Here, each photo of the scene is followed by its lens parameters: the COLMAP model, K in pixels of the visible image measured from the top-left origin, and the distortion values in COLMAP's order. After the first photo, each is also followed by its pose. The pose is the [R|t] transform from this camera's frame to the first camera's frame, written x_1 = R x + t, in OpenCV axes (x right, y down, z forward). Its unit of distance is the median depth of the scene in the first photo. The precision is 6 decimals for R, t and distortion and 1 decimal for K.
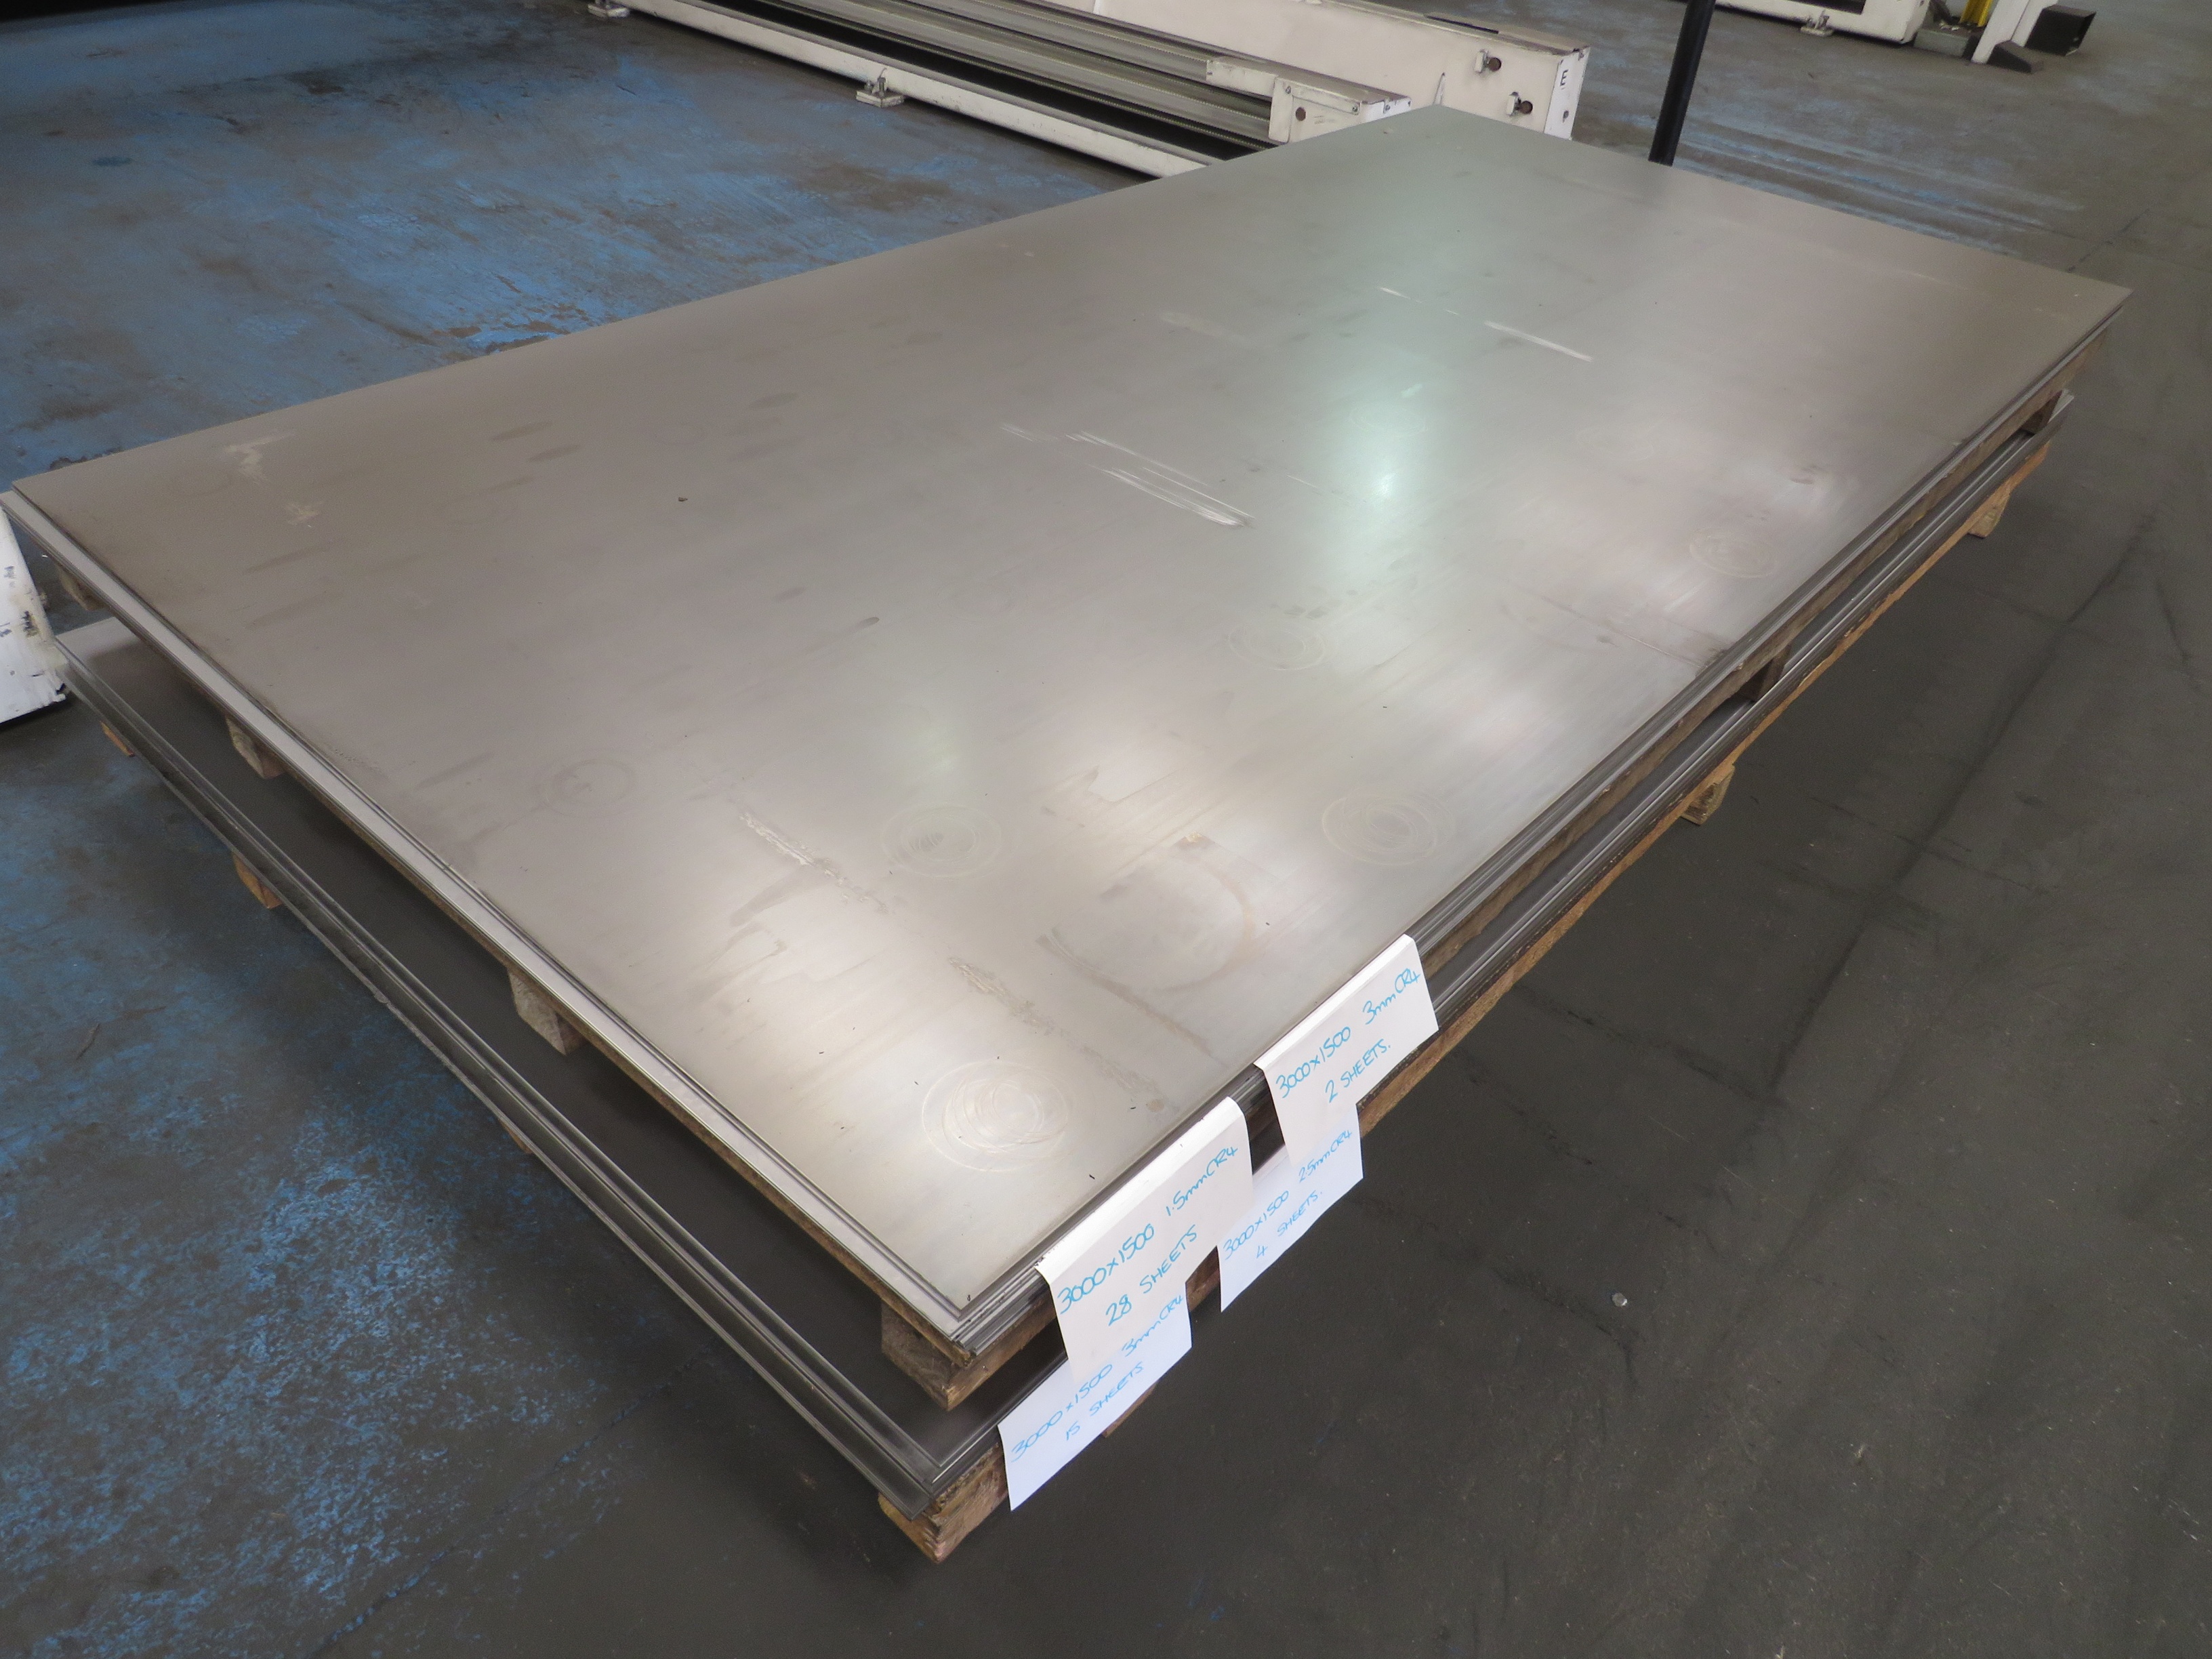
lens RADIAL K [[1553.0, 0, 1110.1], [0, 1553.0, 827.1], [0, 0, 1]] dist [-0.021826, -0.003583]
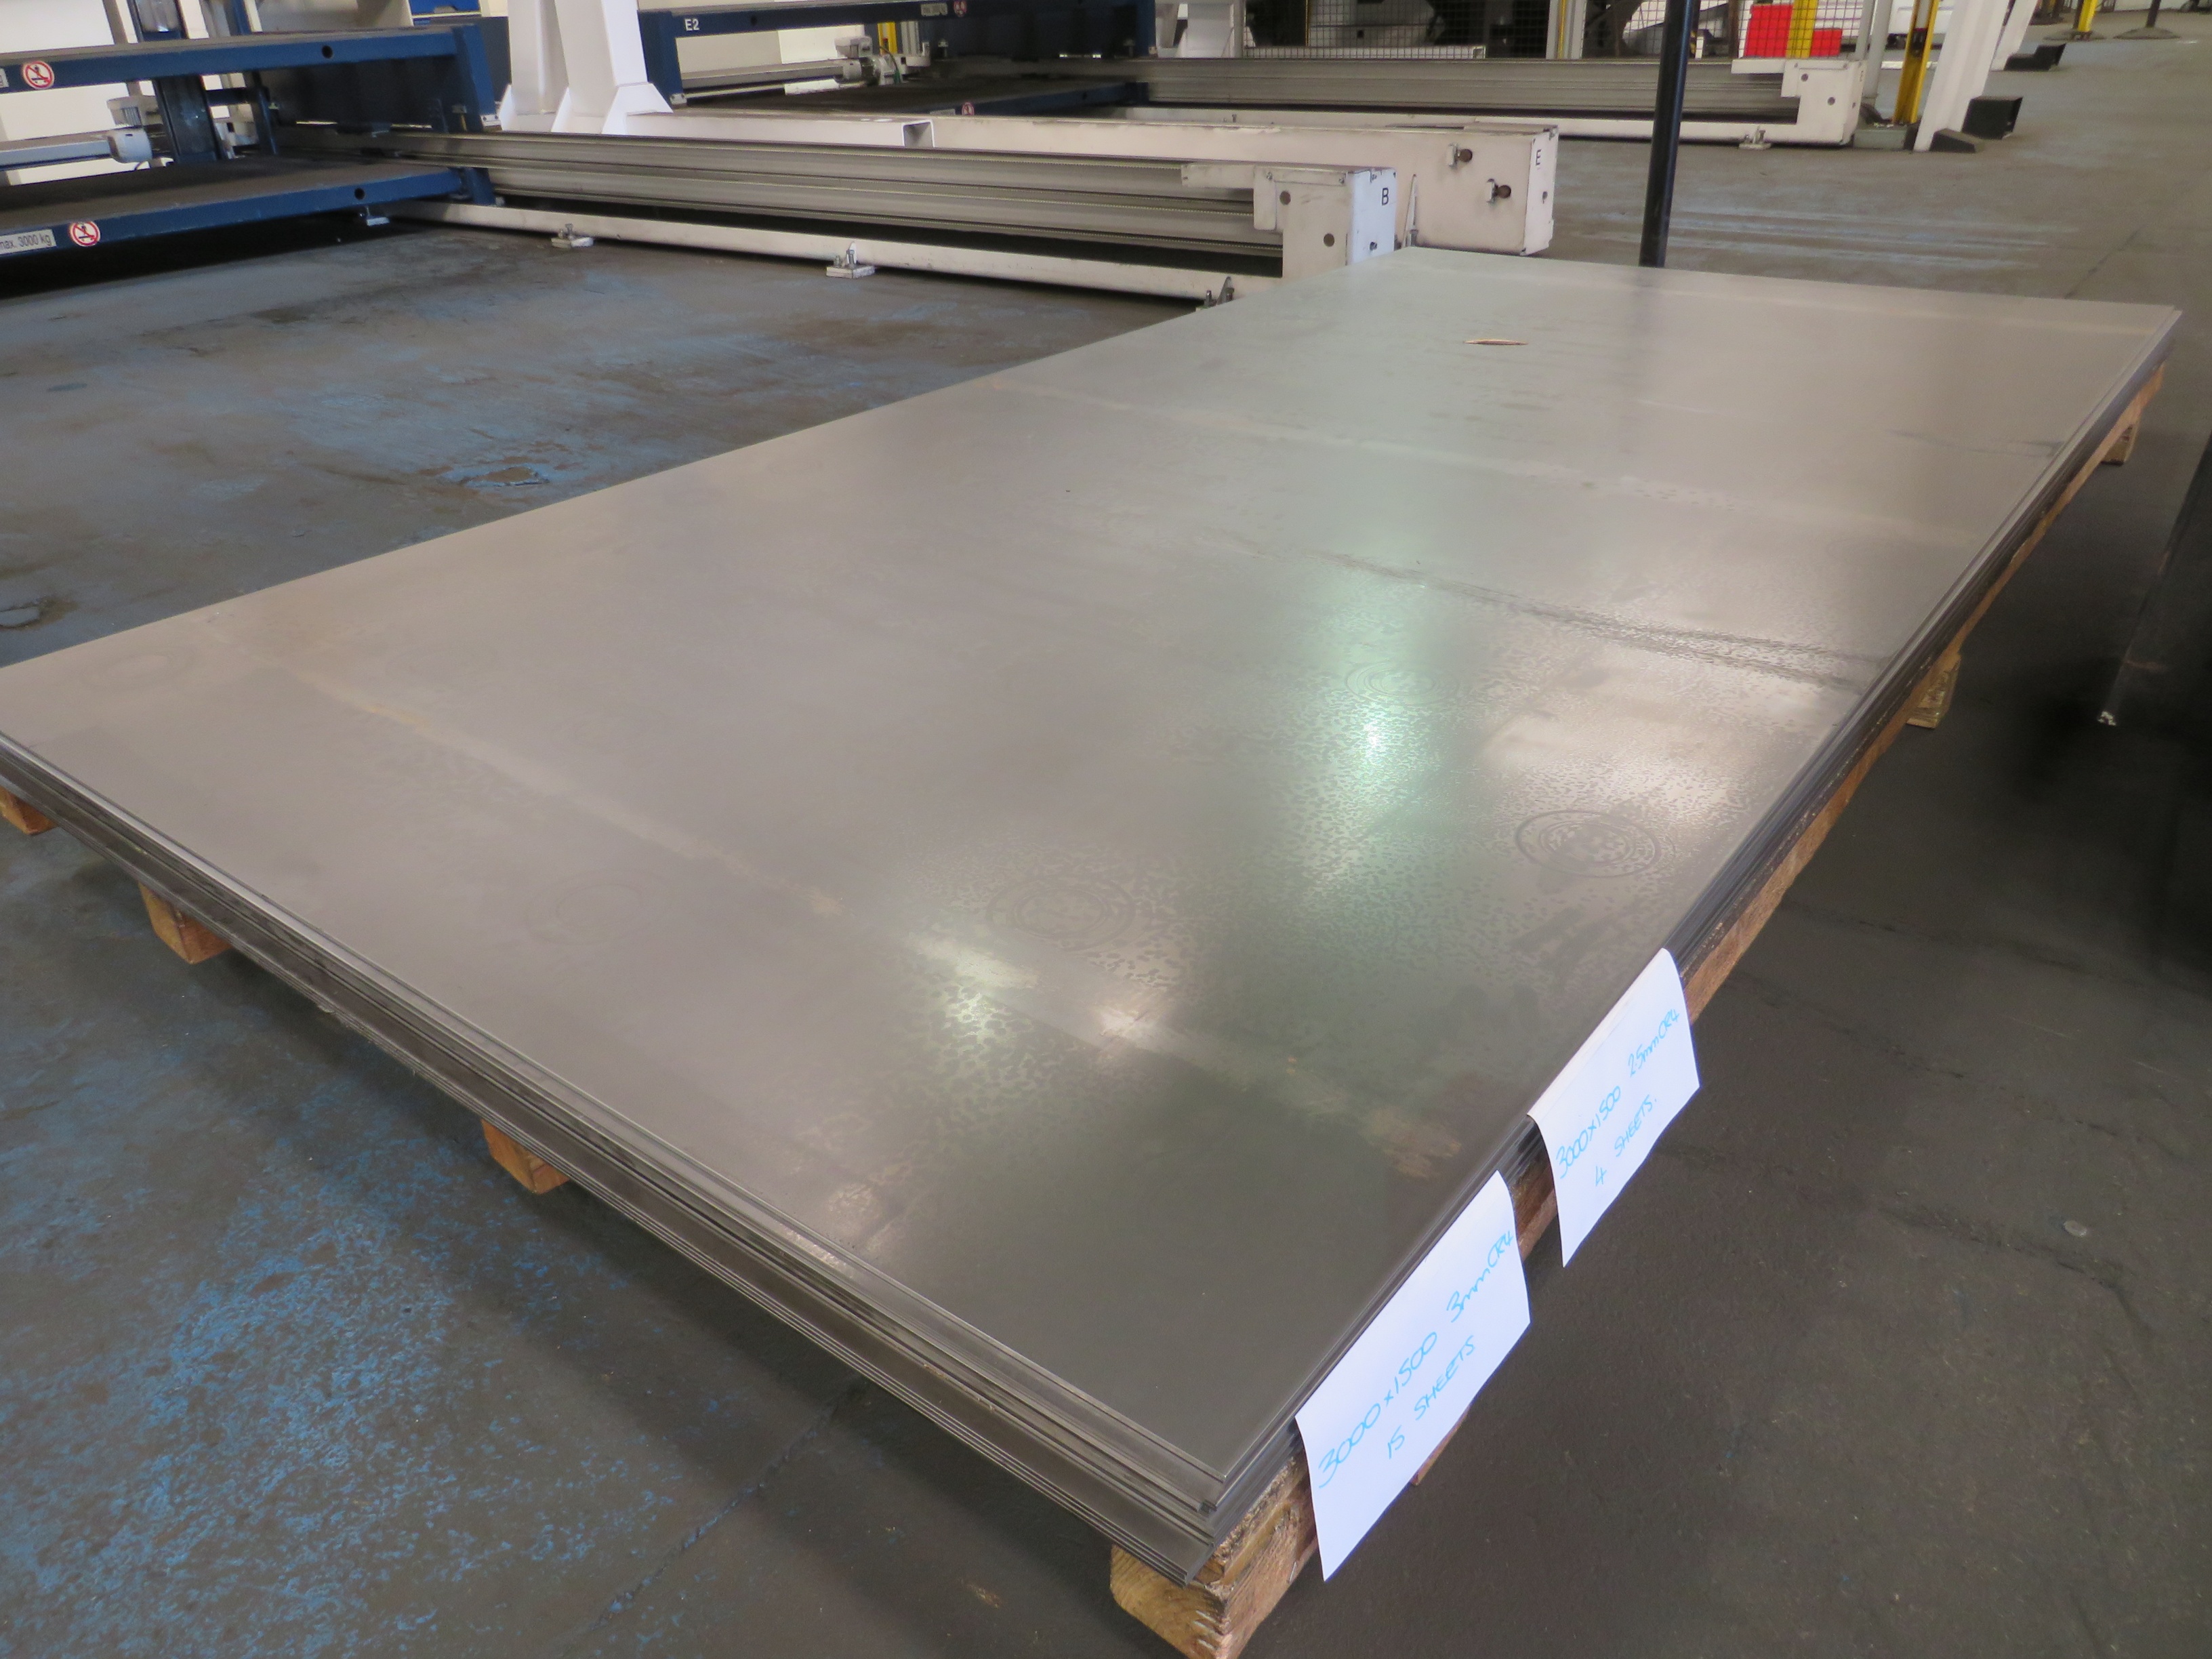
lens RADIAL K [[1553.0, 0, 1105.9], [0, 1553.0, 831.2], [0, 0, 1]] dist [-0.021826, -0.003583]
pose [[0.992983, -0.118240, 0.002201, -0.089625], [0.116944, 0.978994, -0.167015, 0.183015], [0.017593, 0.166100, 0.985952, 0.250400]]
